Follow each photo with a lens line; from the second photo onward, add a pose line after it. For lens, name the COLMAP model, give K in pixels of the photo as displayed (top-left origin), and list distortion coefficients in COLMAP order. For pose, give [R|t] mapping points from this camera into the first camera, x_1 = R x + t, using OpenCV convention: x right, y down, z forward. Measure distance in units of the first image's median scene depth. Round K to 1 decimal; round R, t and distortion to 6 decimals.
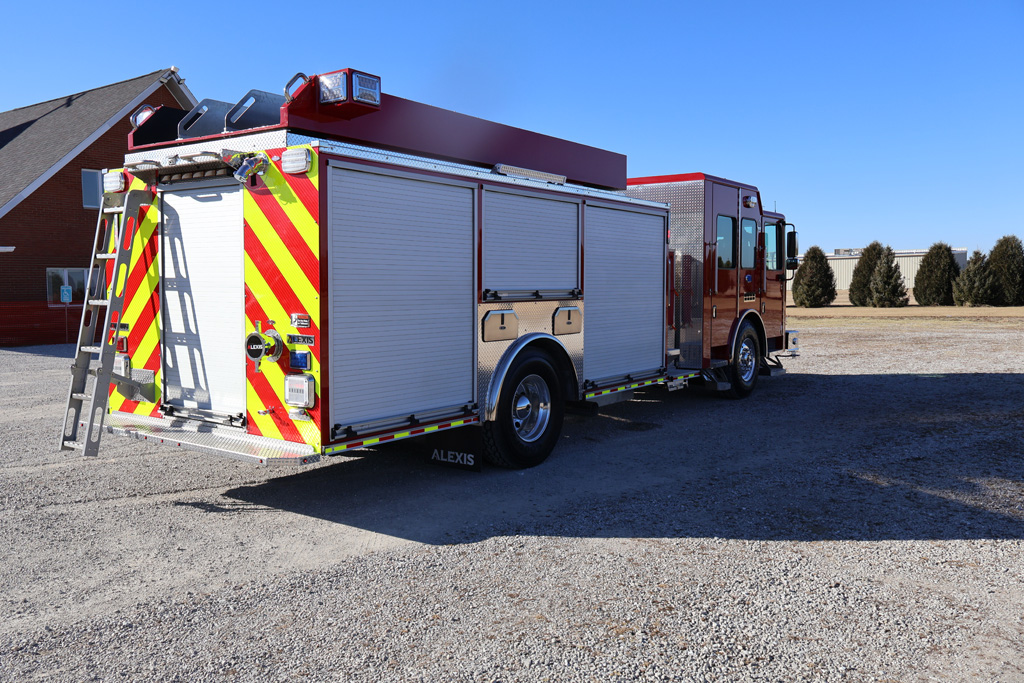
lens RADIAL K [[842.1, 0, 512.0], [0, 842.1, 341.5], [0, 0, 1]] dist [0.015514, 0.003812]
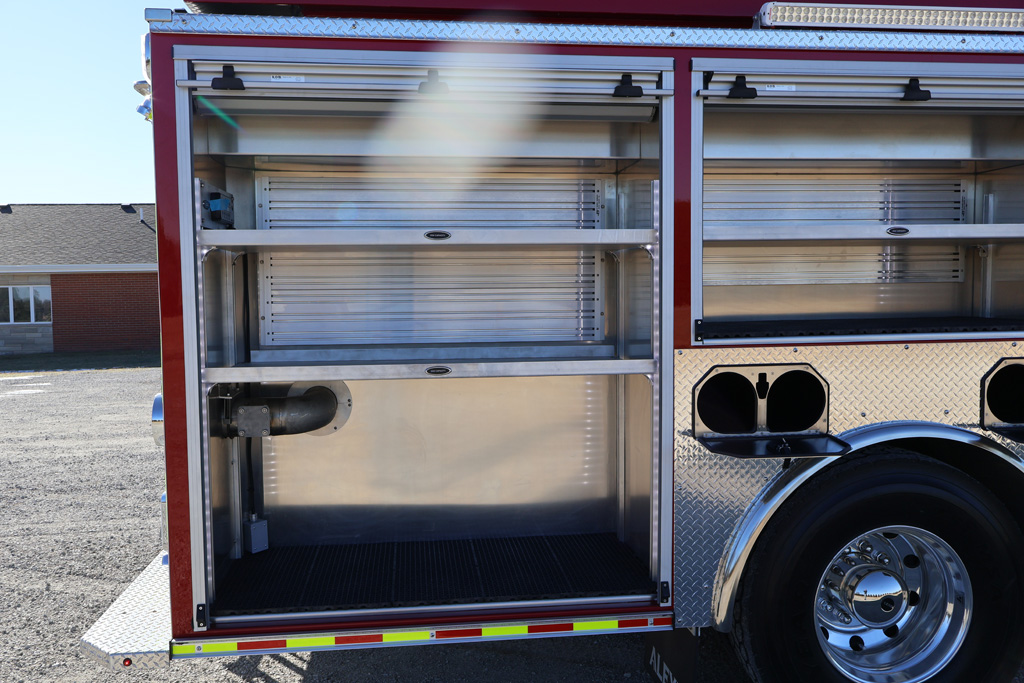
lens RADIAL K [[842.1, 0, 512.0], [0, 842.1, 341.5], [0, 0, 1]] dist [0.015514, 0.003812]
pose [[0.673711, 0.040429, -0.737888, 0.250099], [-0.038345, 0.999070, 0.019729, -0.062603], [0.737999, 0.015003, 0.674635, 0.773294]]
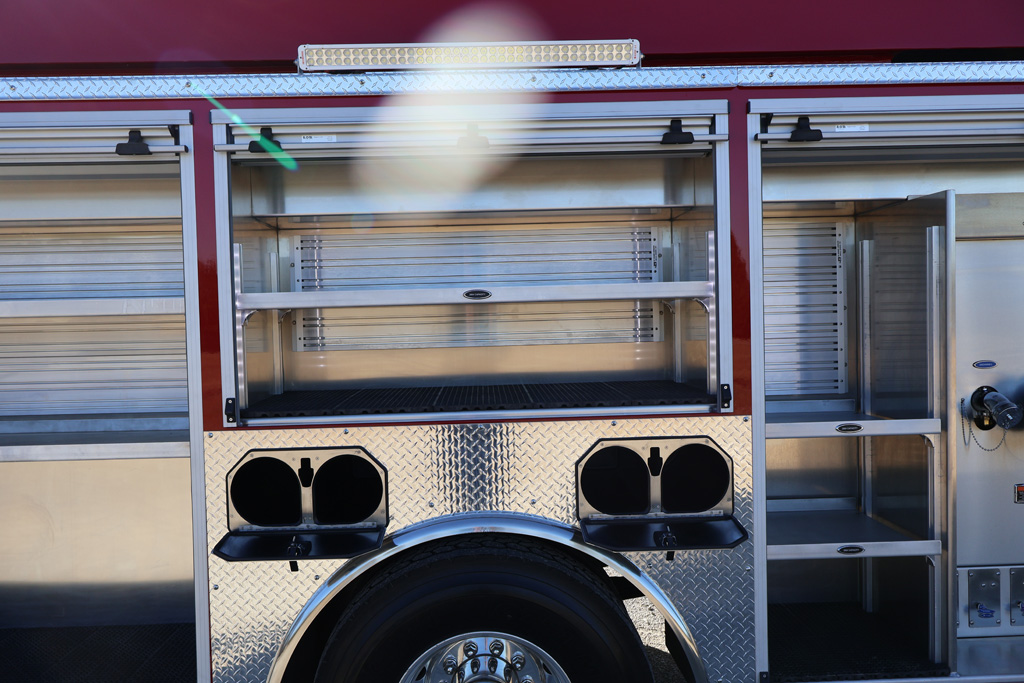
lens RADIAL K [[864.4, 0, 507.4], [0, 864.4, 373.9], [0, 0, 1]] dist [-0.007202, 0.001000]
pose [[0.593260, 0.014609, -0.804878, 0.408865], [-0.029793, 0.999549, -0.003818, -0.085188], [0.804459, 0.026245, 0.593428, 1.033352]]
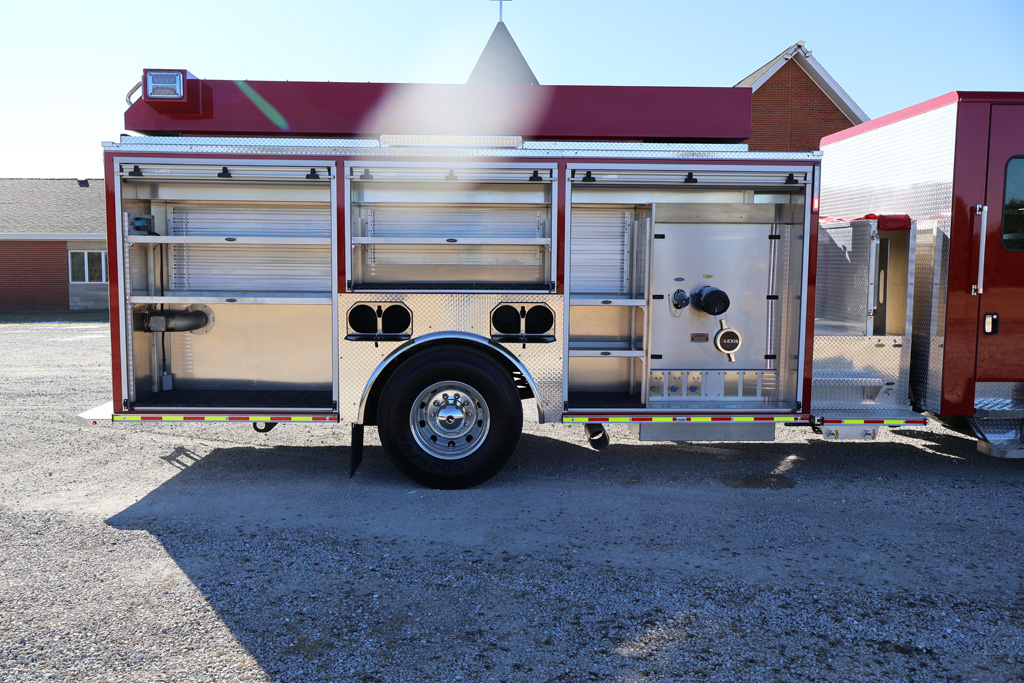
lens RADIAL K [[842.1, 0, 512.0], [0, 842.1, 341.5], [0, 0, 1]] dist [0.015514, 0.003812]
pose [[0.613784, 0.082670, -0.785133, 0.938402], [-0.061548, 0.996486, 0.056808, -0.065751], [0.787071, 0.013455, 0.616716, 0.686412]]
